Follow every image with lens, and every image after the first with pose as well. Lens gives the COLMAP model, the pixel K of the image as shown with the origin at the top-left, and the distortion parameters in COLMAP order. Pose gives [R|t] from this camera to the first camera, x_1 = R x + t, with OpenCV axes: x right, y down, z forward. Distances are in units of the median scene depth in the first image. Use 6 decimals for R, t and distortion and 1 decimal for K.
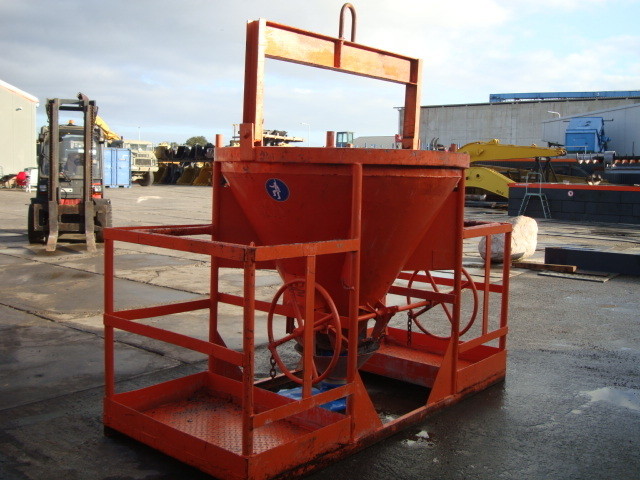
lens RADIAL K [[670.4, 0, 320.0], [0, 670.4, 240.0], [0, 0, 1]] dist [-0.095446, -0.054021]
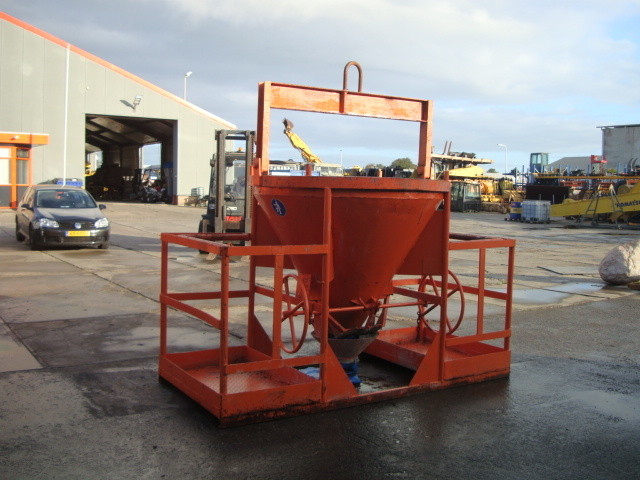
lens RADIAL K [[670.4, 0, 320.0], [0, 670.4, 240.0], [0, 0, 1]] dist [-0.095446, -0.054021]
pose [[0.954277, 0.021668, -0.298136, 0.353717], [-0.031138, 0.999149, -0.027050, 0.020308], [0.297296, 0.035097, 0.954140, -0.214664]]
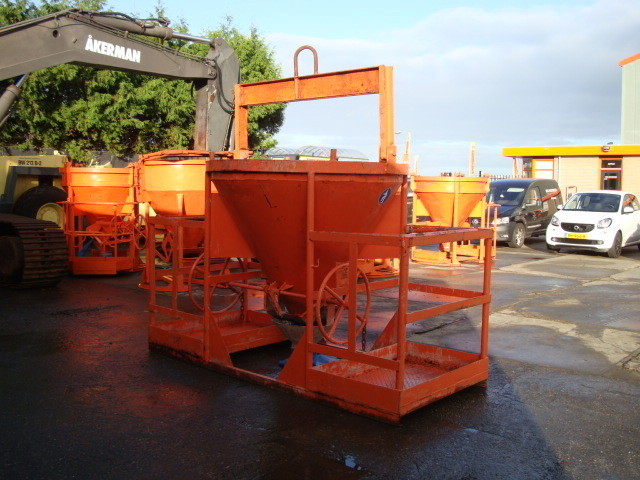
lens RADIAL K [[670.4, 0, 320.0], [0, 670.4, 240.0], [0, 0, 1]] dist [-0.095446, -0.054021]
pose [[-0.012341, 0.056652, -0.998318, 1.266366], [-0.118415, 0.991285, 0.057717, -0.063559], [0.992887, 0.118929, -0.005525, 1.027874]]
